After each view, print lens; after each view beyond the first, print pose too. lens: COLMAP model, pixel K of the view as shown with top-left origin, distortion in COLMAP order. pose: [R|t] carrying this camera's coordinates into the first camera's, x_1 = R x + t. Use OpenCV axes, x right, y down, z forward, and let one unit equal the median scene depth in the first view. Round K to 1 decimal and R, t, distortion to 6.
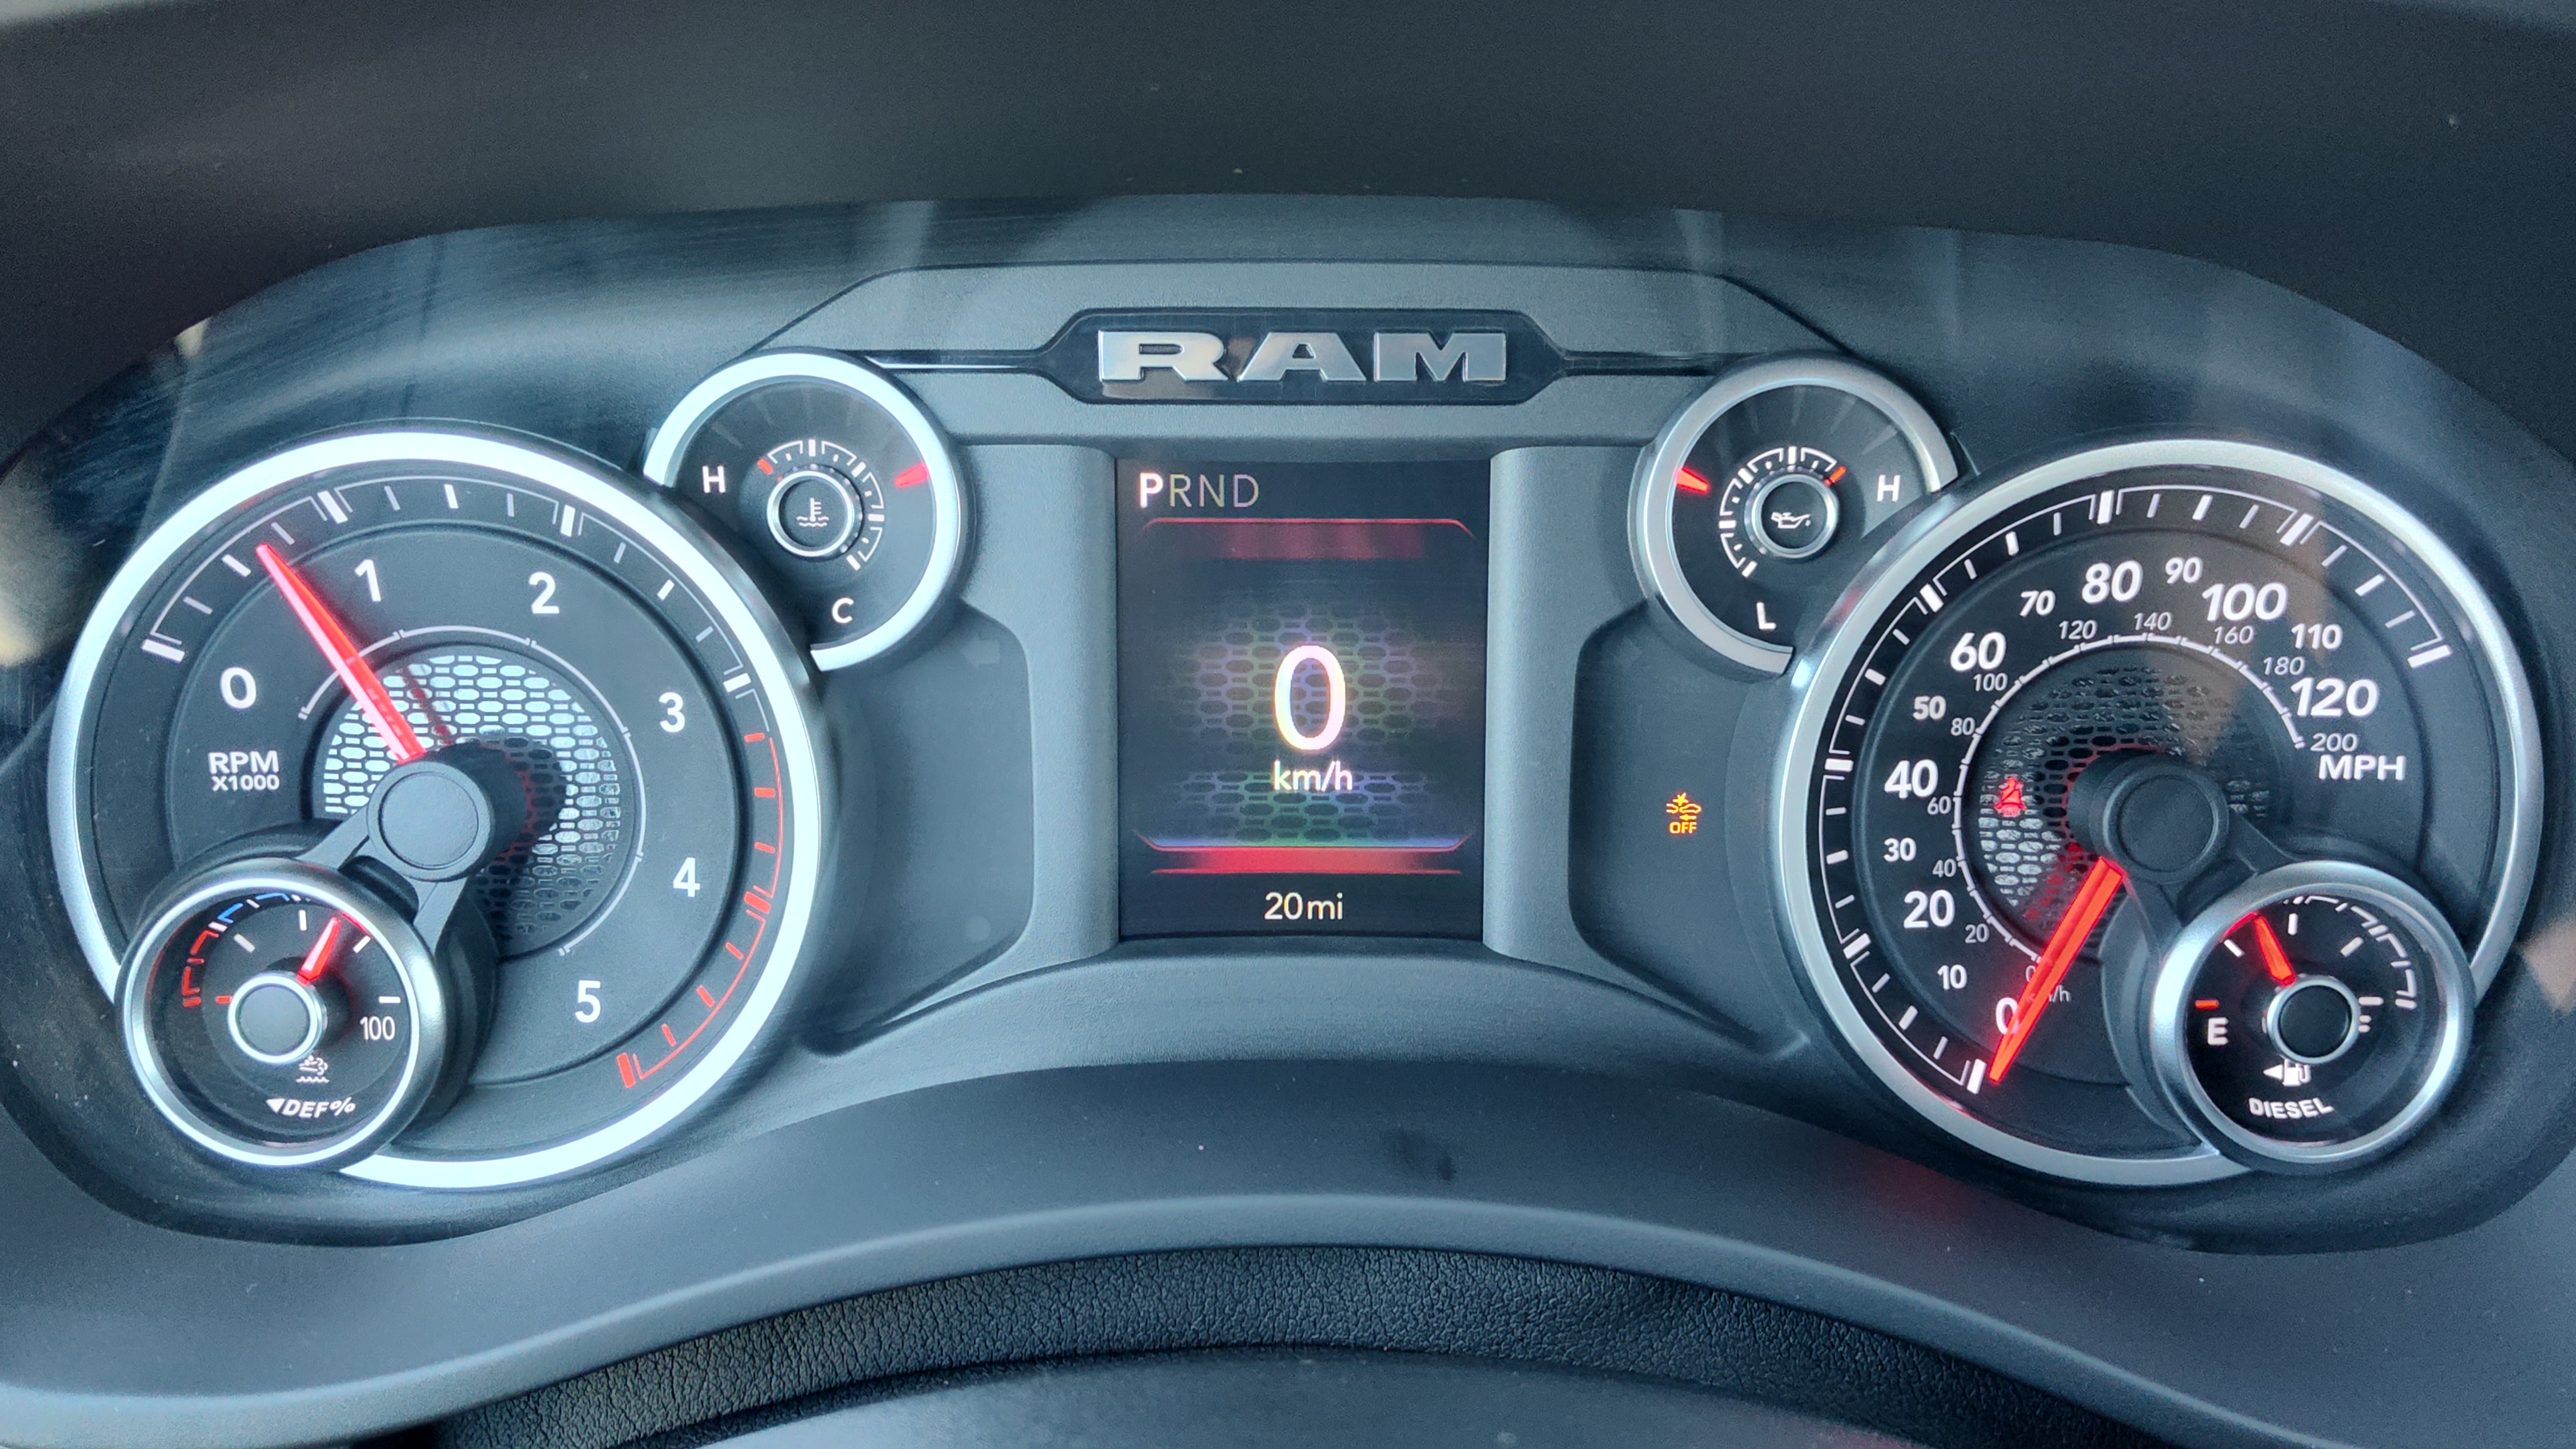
lens RADIAL K [[1858.3, 0, 1295.0], [0, 1858.3, 630.3], [0, 0, 1]] dist [0.022324, -0.009803]
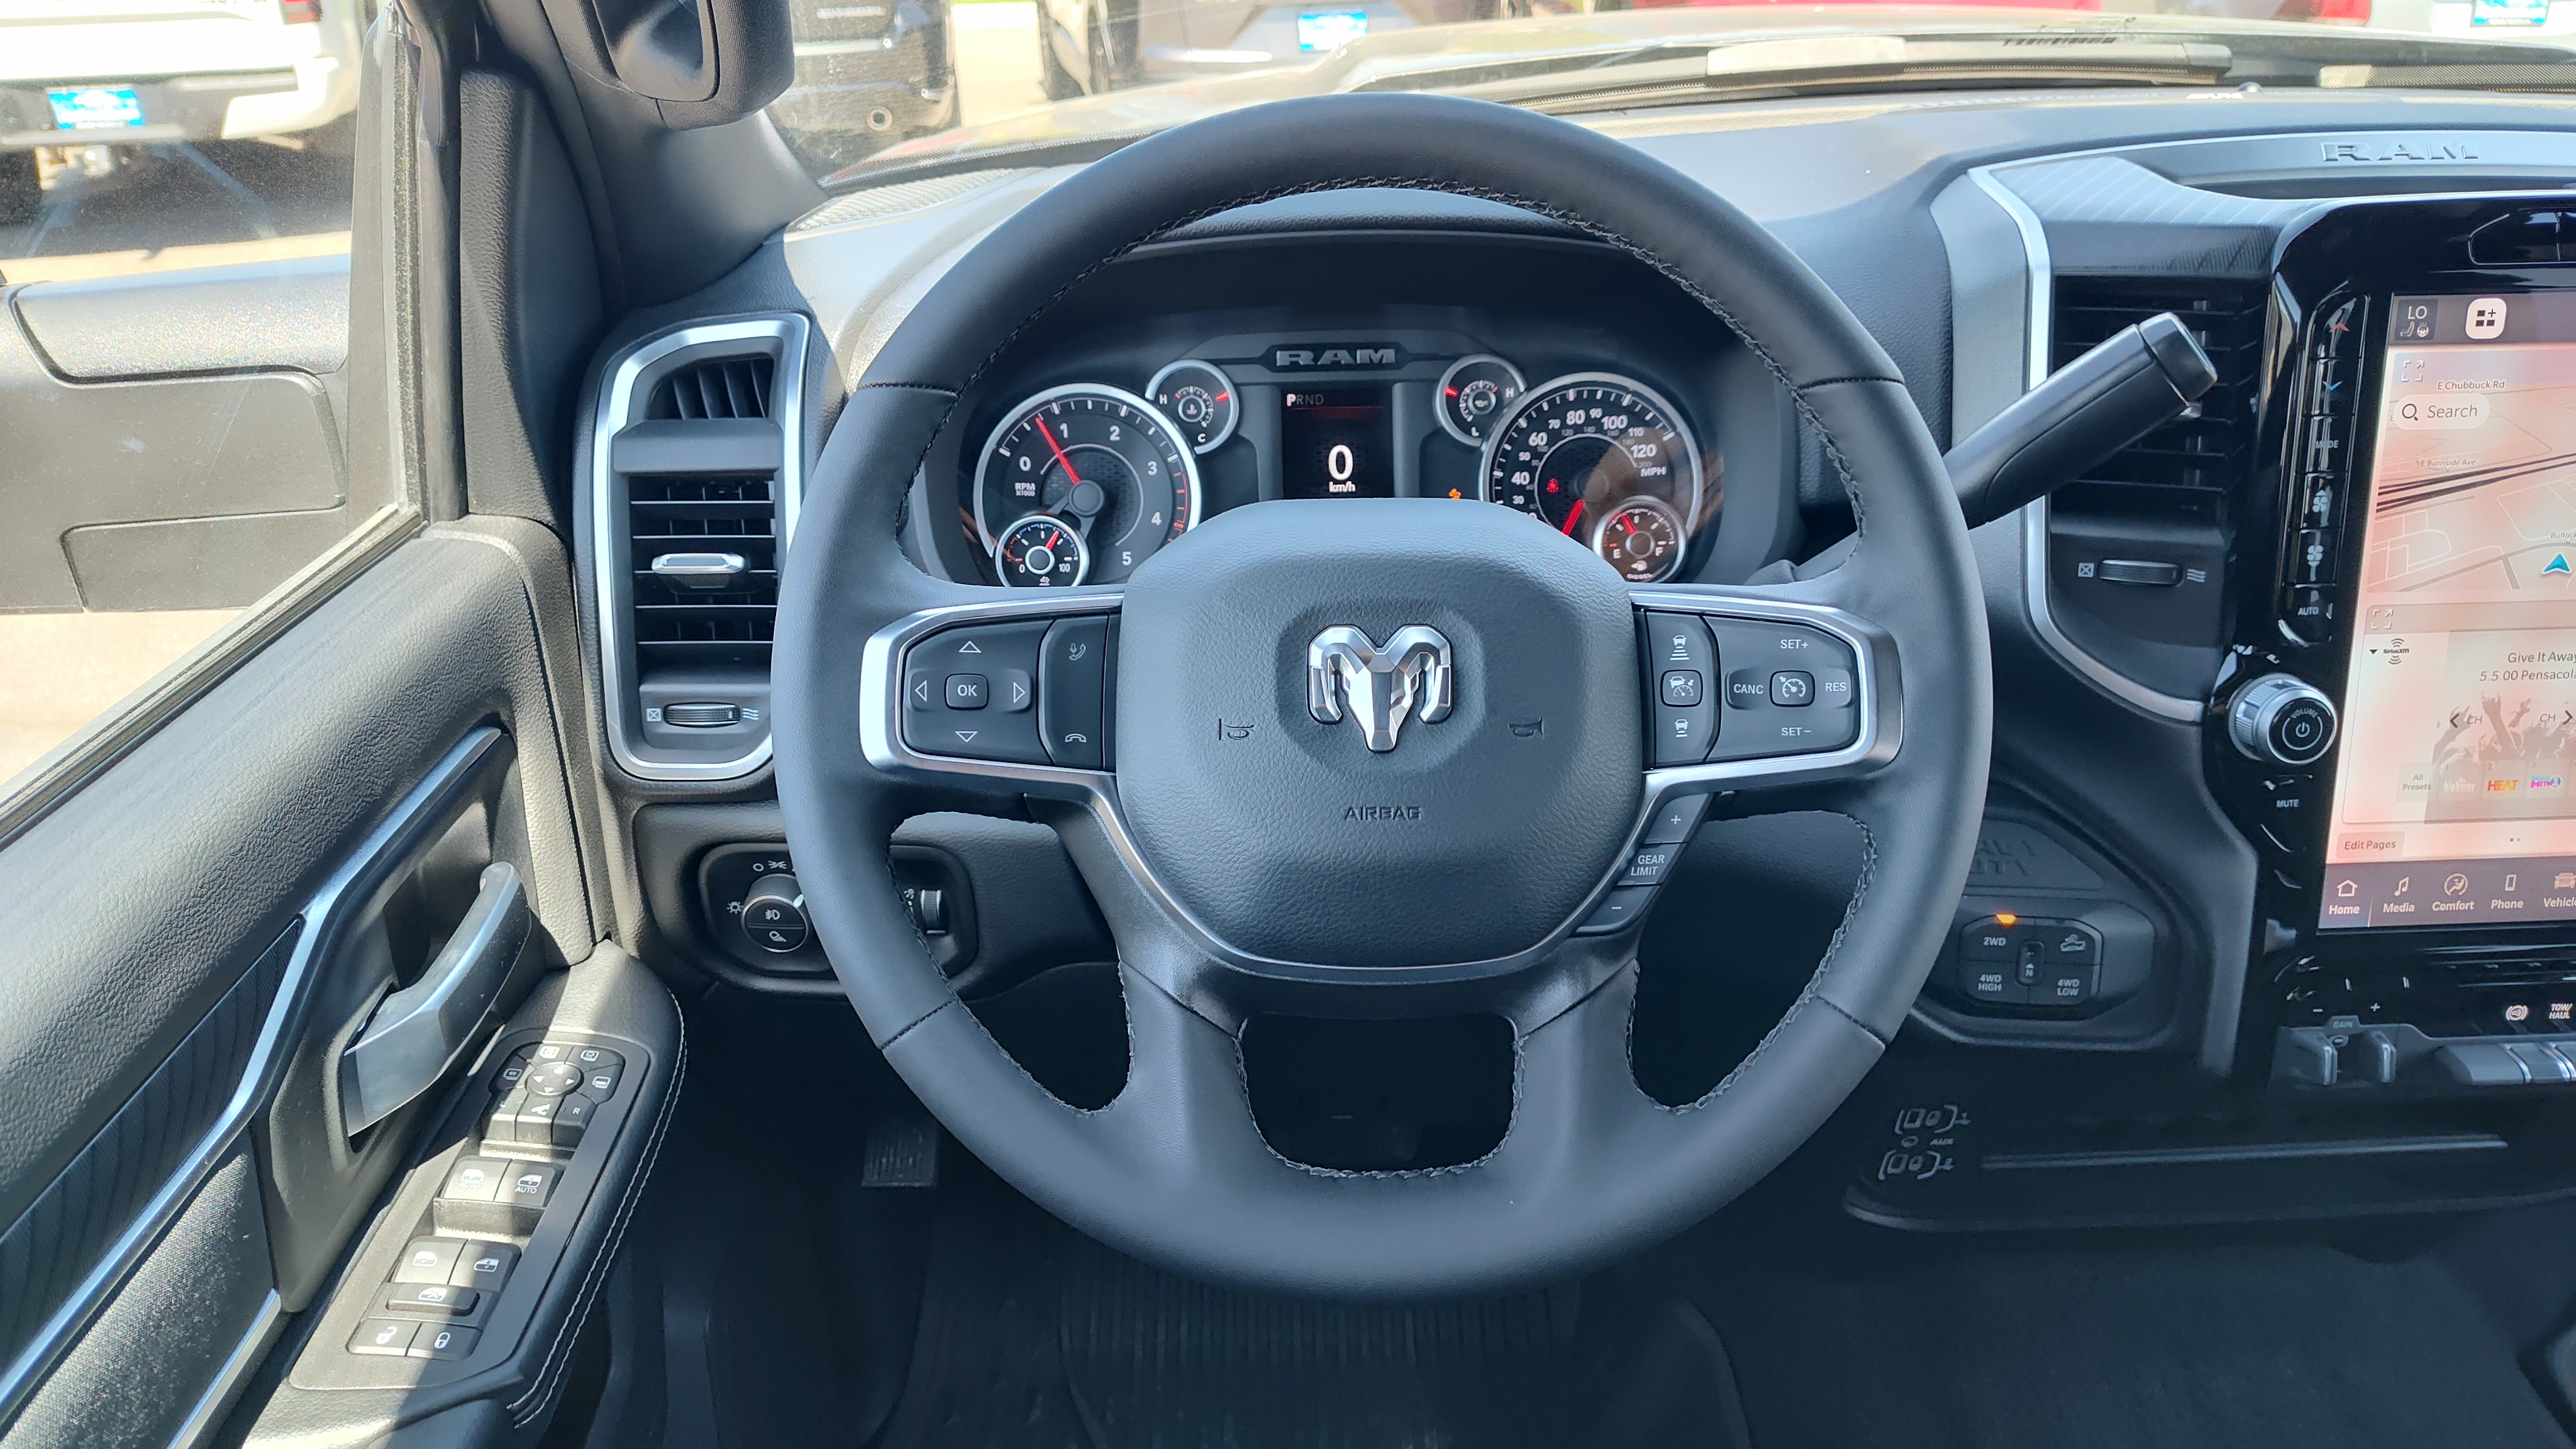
lens RADIAL K [[1858.3, 0, 1289.8], [0, 1858.3, 725.7], [0, 0, 1]] dist [0.022324, -0.009803]
pose [[0.998553, -0.035501, 0.040383, -0.239588], [0.037590, 0.997928, -0.052213, 0.695156], [-0.038446, 0.053655, 0.997819, -2.341919]]
